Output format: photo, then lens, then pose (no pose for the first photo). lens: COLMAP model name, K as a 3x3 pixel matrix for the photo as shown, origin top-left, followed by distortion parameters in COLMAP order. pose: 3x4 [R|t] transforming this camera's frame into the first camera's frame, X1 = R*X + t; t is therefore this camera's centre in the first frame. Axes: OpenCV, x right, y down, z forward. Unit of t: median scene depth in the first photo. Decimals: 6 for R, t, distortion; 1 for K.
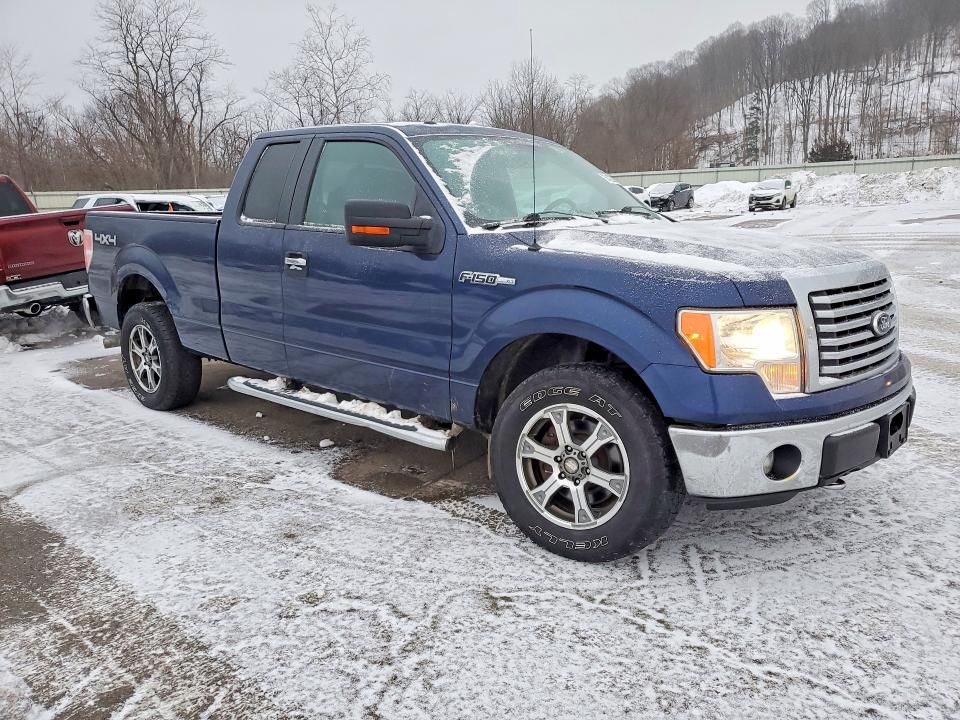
lens RADIAL K [[815.2, 0, 480.0], [0, 815.2, 360.0], [0, 0, 1]] dist [0.010670, -0.002898]
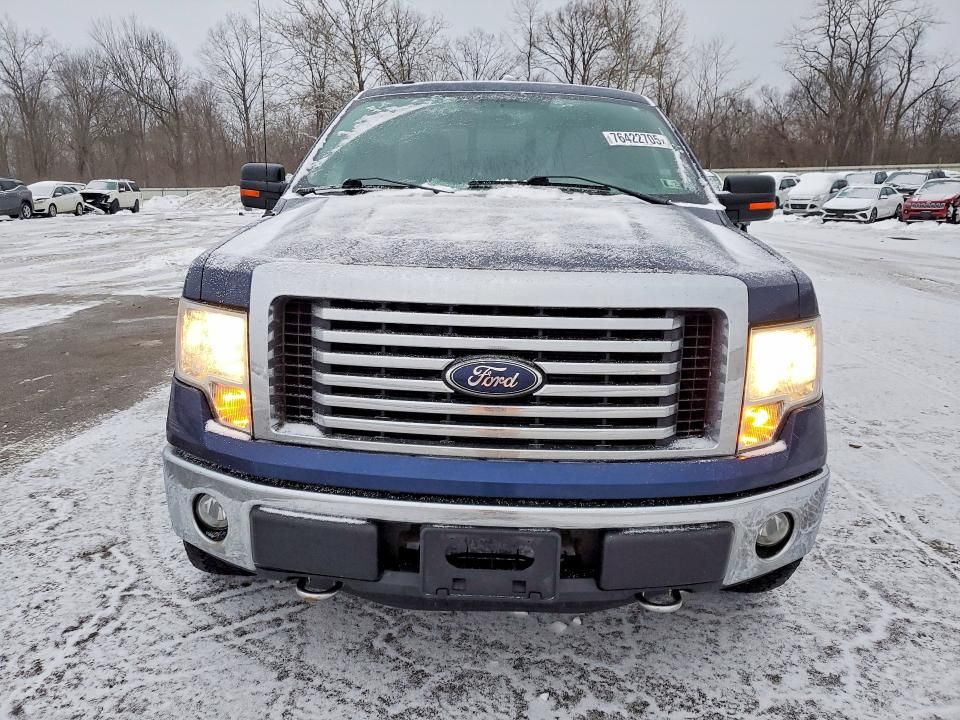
lens RADIAL K [[788.9, 0, 474.4], [0, 788.9, 348.0], [0, 0, 1]] dist [0.019751, -0.000778]
pose [[0.598320, 0.175873, -0.781717, 0.694061], [-0.162169, 0.982002, 0.096811, -0.088186], [0.784675, 0.068847, 0.616073, 0.489213]]
